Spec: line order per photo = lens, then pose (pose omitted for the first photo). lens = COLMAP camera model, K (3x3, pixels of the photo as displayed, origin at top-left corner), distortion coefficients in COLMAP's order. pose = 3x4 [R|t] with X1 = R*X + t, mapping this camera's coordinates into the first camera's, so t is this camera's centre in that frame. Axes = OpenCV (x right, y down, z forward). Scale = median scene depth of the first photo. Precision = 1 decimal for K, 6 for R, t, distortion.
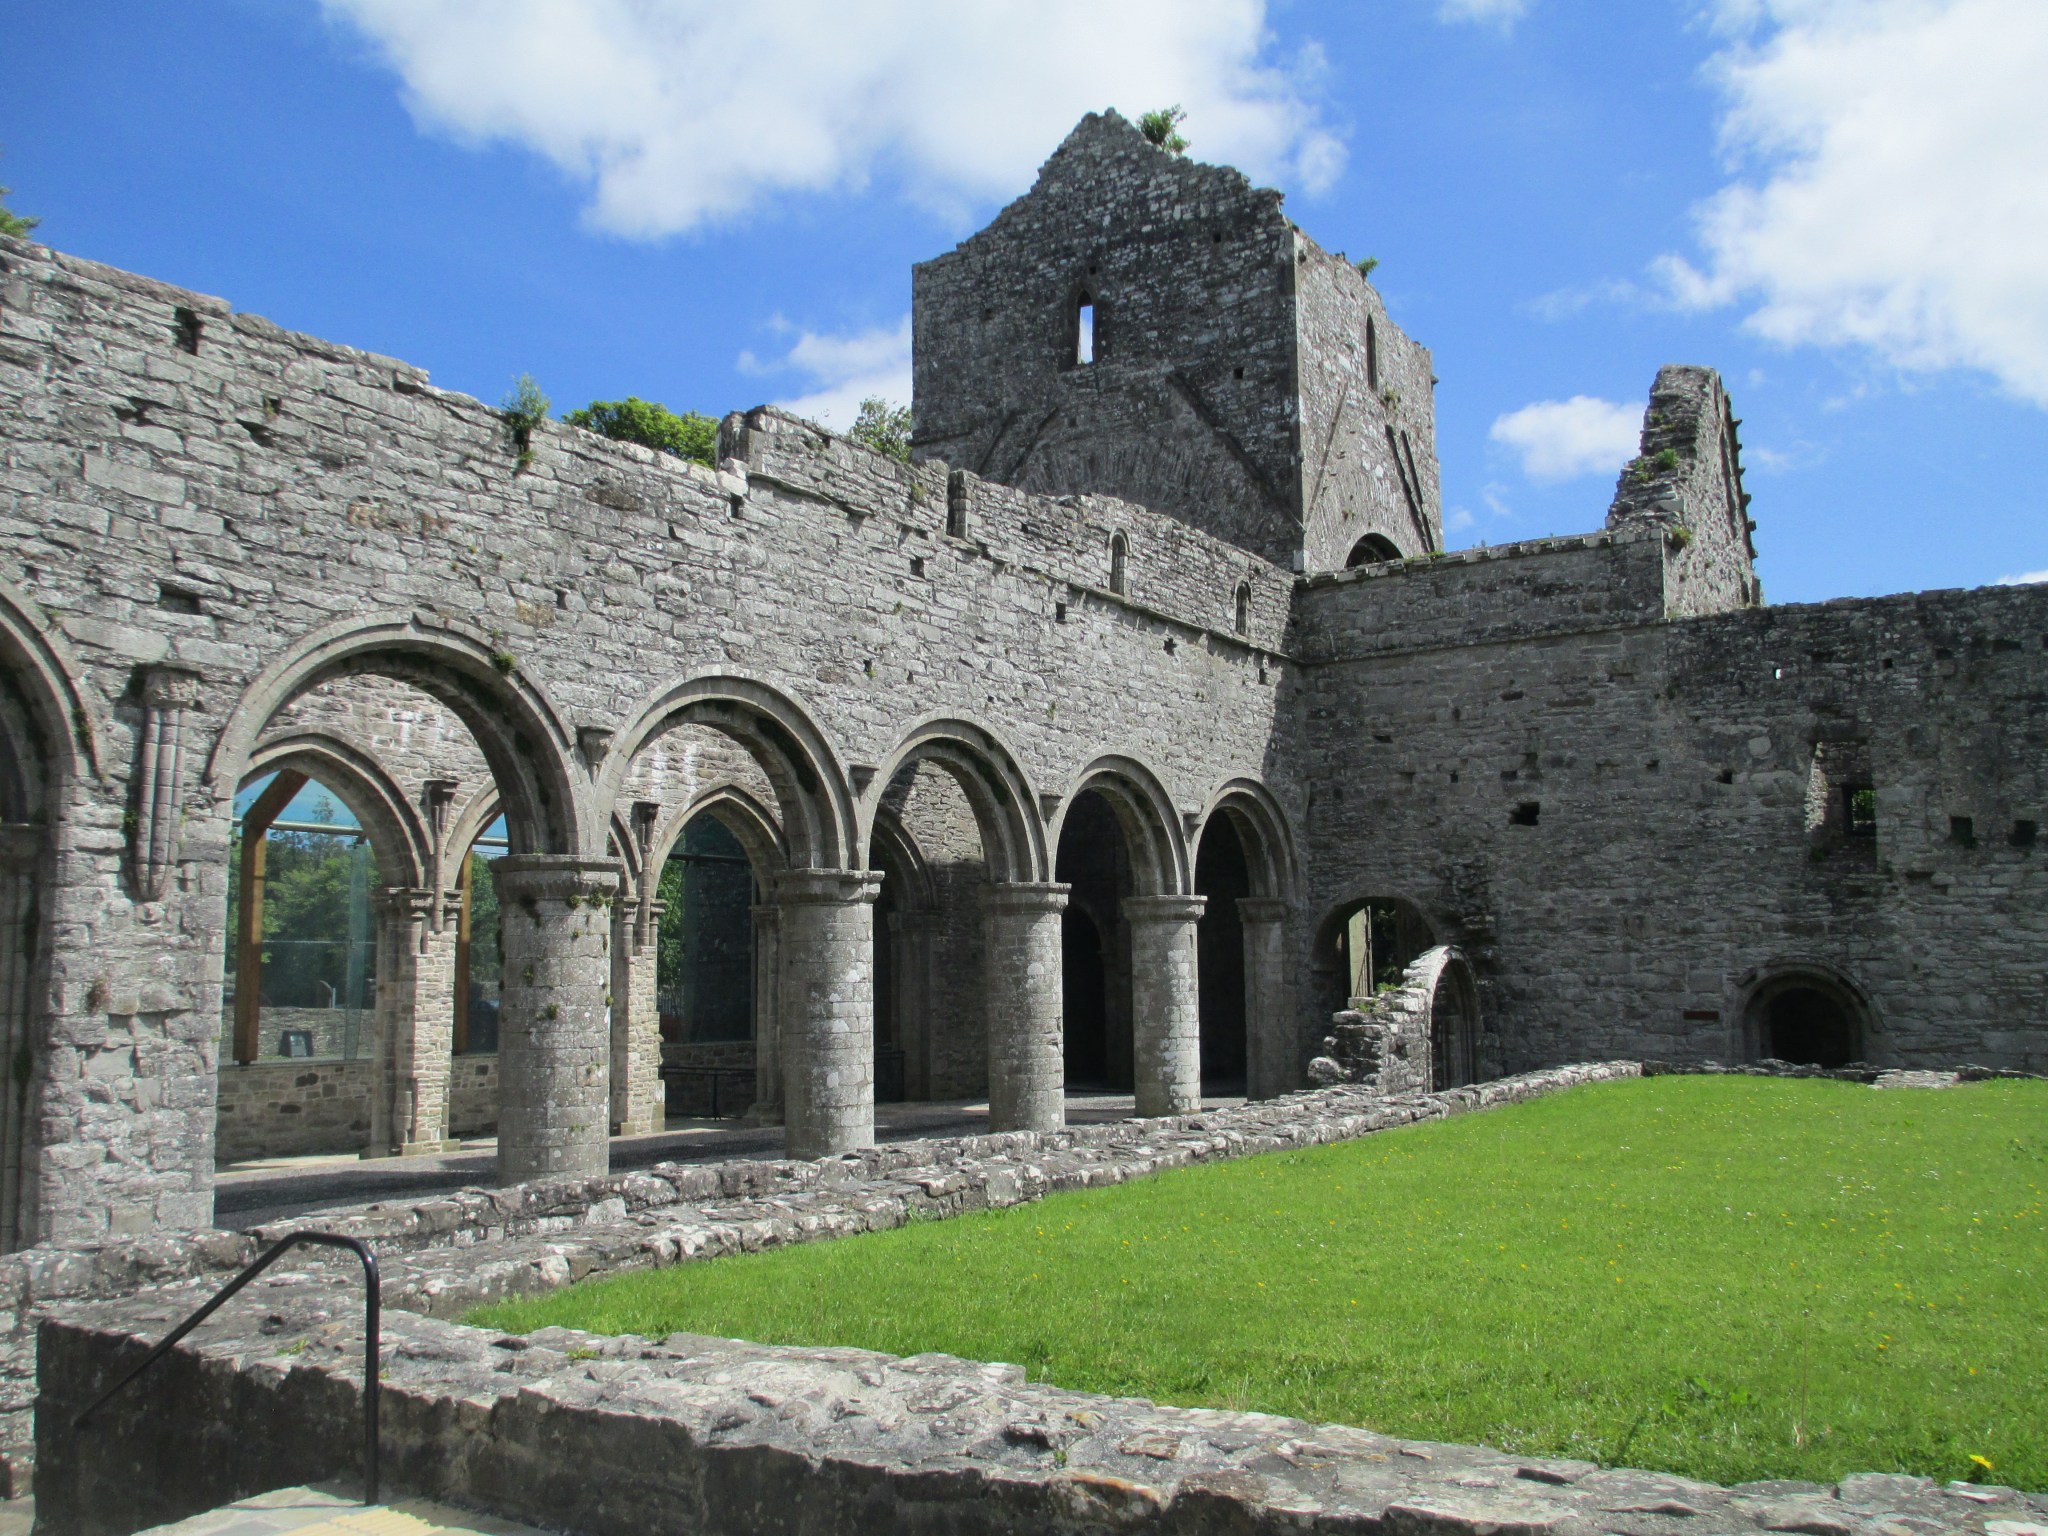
lens RADIAL K [[1696.8, 0, 1024.0], [0, 1696.8, 768.0], [0, 0, 1]] dist [-0.066146, 0.007967]
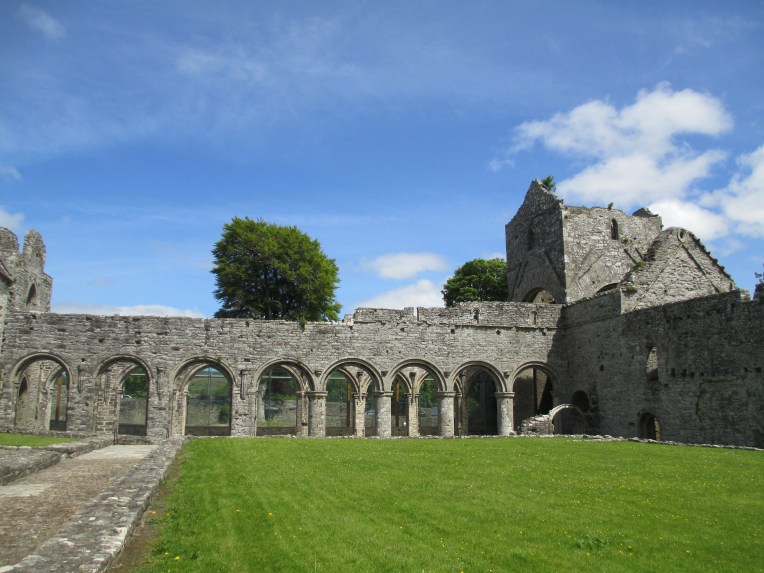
lens RADIAL K [[633.0, 0, 382.0], [0, 633.0, 286.5], [0, 0, 1]] dist [-0.066146, 0.007967]
pose [[0.739190, -0.118252, -0.663034, 0.935873], [0.071650, 0.992686, -0.097165, -0.054202], [0.669674, 0.024317, 0.742257, -0.365279]]
